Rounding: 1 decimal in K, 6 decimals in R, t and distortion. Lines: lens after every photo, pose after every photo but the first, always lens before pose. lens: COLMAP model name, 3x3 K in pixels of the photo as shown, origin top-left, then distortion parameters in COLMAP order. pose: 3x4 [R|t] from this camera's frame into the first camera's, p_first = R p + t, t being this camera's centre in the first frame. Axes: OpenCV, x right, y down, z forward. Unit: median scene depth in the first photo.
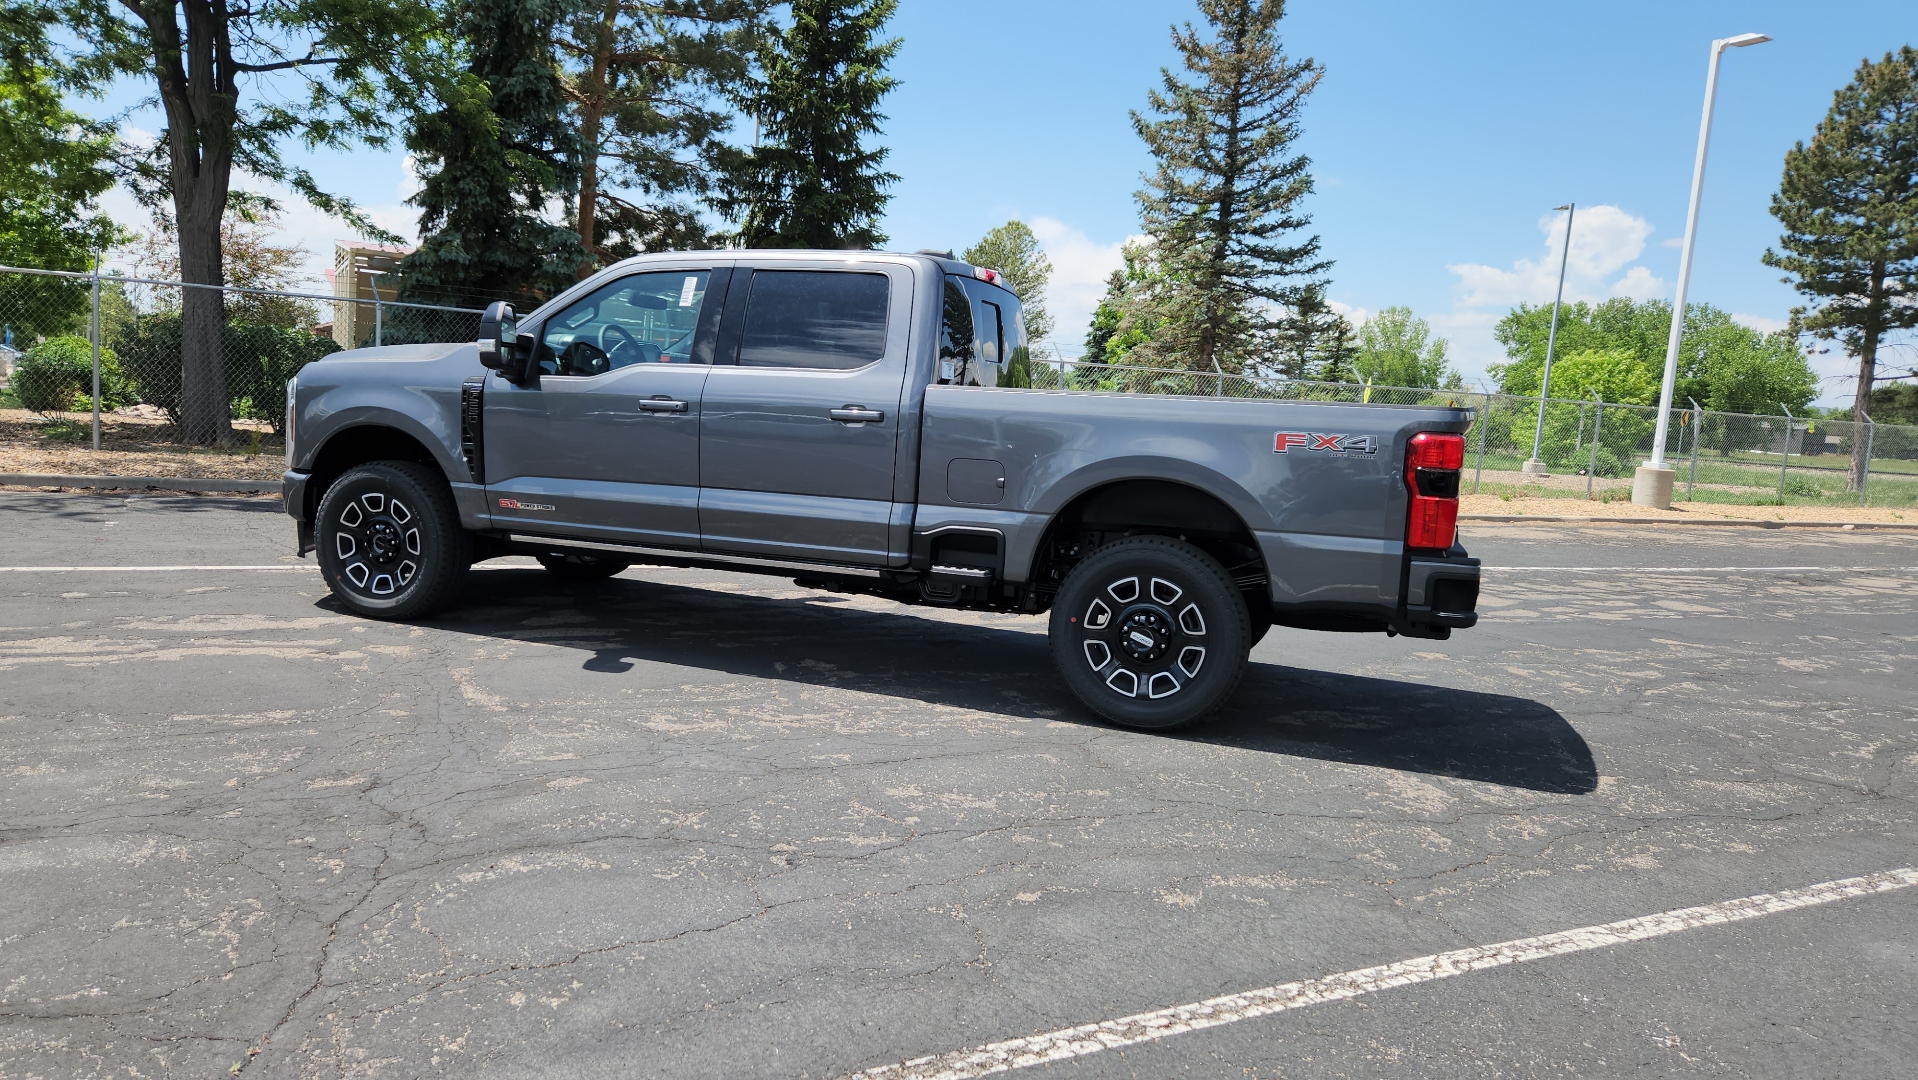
lens RADIAL K [[1287.5, 0, 924.5], [0, 1287.5, 540.4], [0, 0, 1]] dist [0.071692, -0.059843]
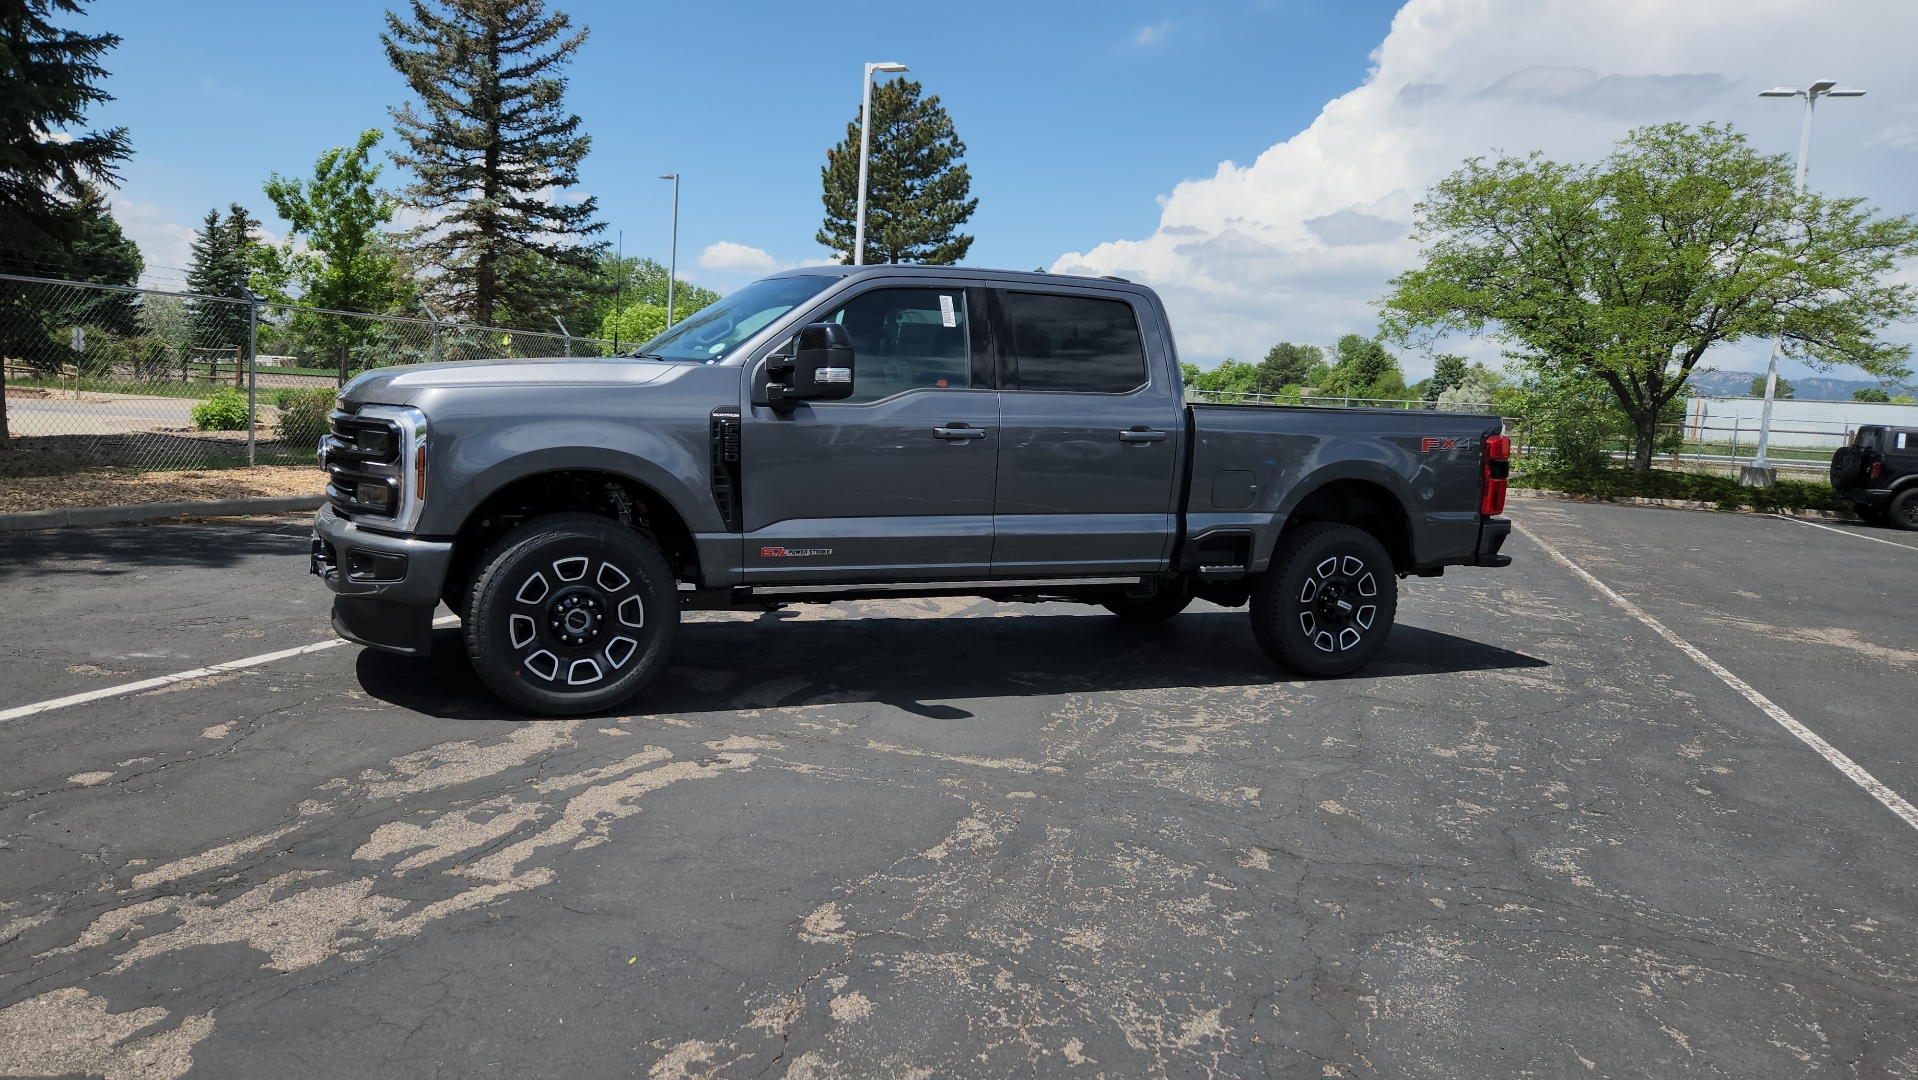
lens RADIAL K [[1282.0, 0, 934.7], [0, 1282.0, 547.4], [0, 0, 1]] dist [0.070808, -0.058574]
pose [[0.716506, -0.106738, 0.689366, -0.773698], [0.069920, 0.994237, 0.081269, -0.086973], [-0.694068, -0.010029, 0.719840, 0.288480]]
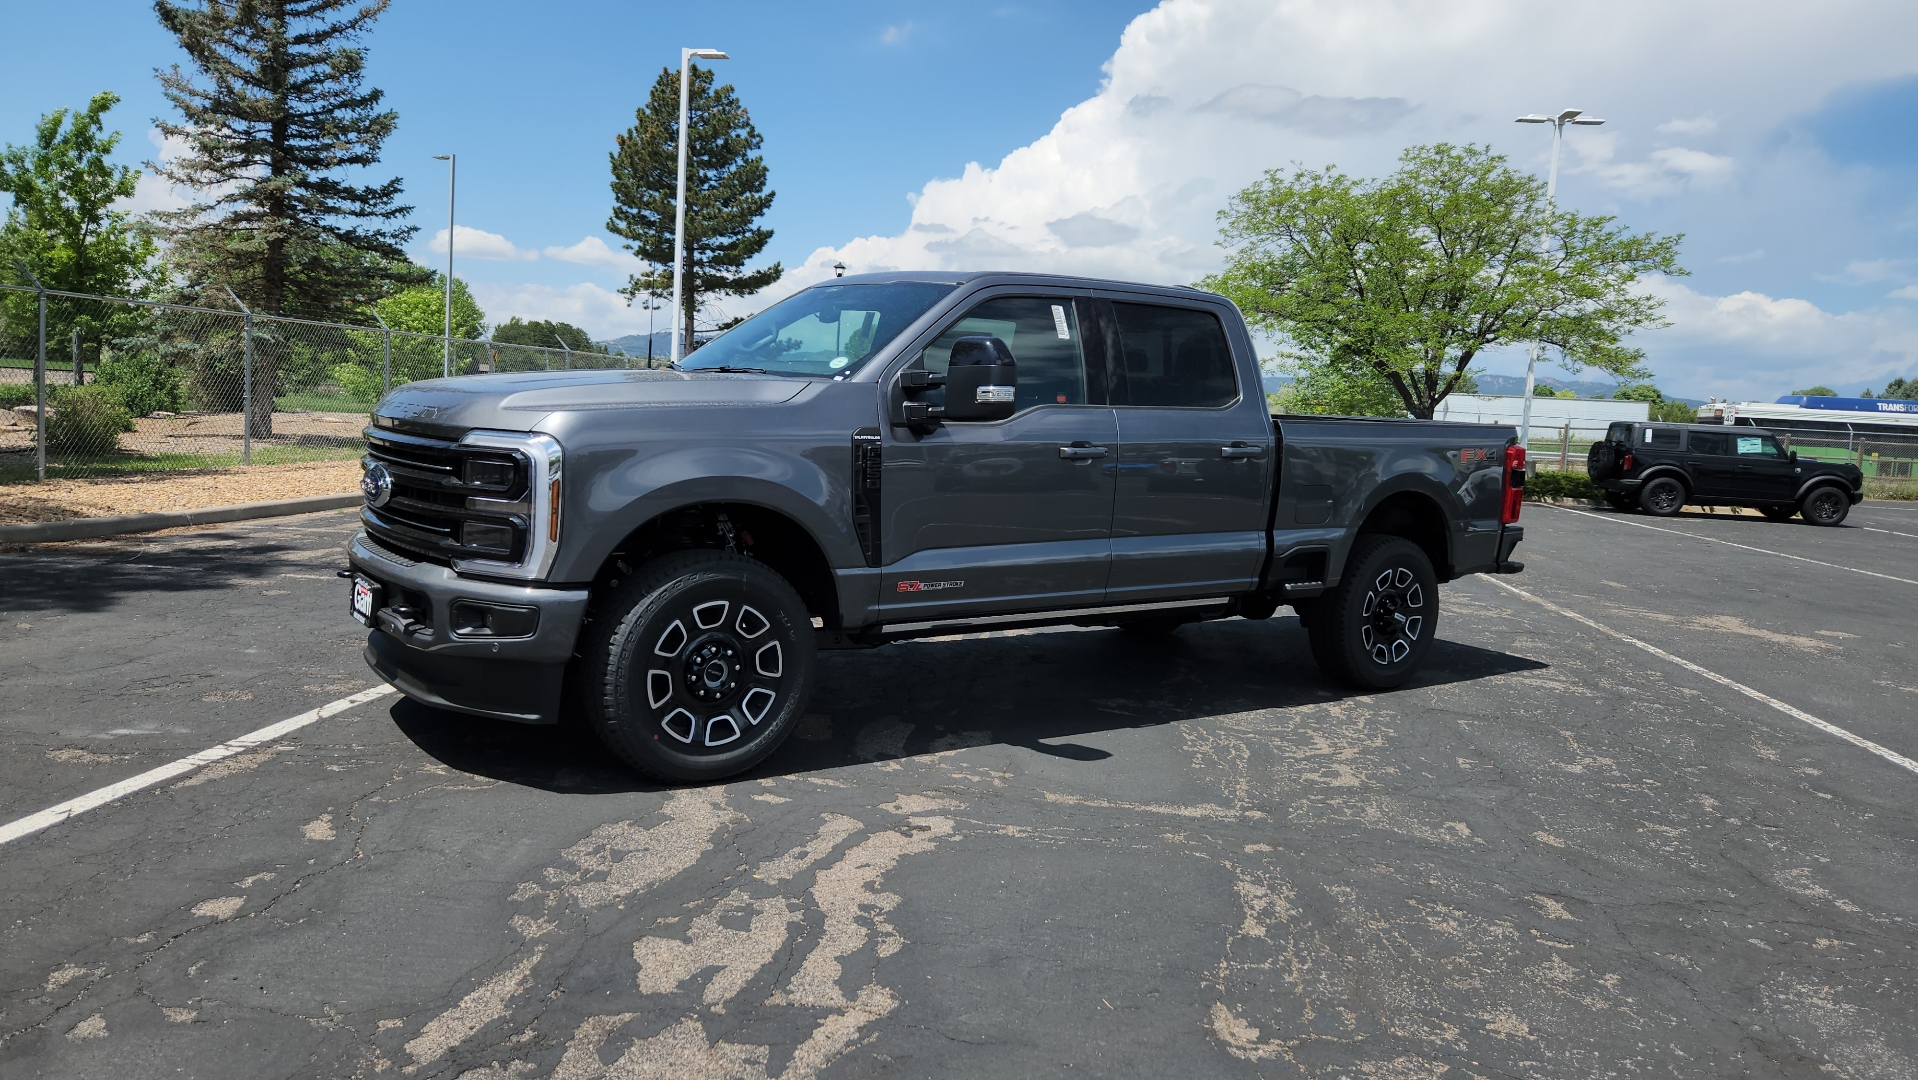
lens RADIAL K [[1281.1, 0, 938.4], [0, 1281.1, 531.5], [0, 0, 1]] dist [0.073070, -0.059055]
pose [[0.572587, -0.114925, 0.811749, -0.870874], [0.074712, 0.993321, 0.087931, -0.119550], [-0.816433, 0.010299, 0.577349, 0.499341]]
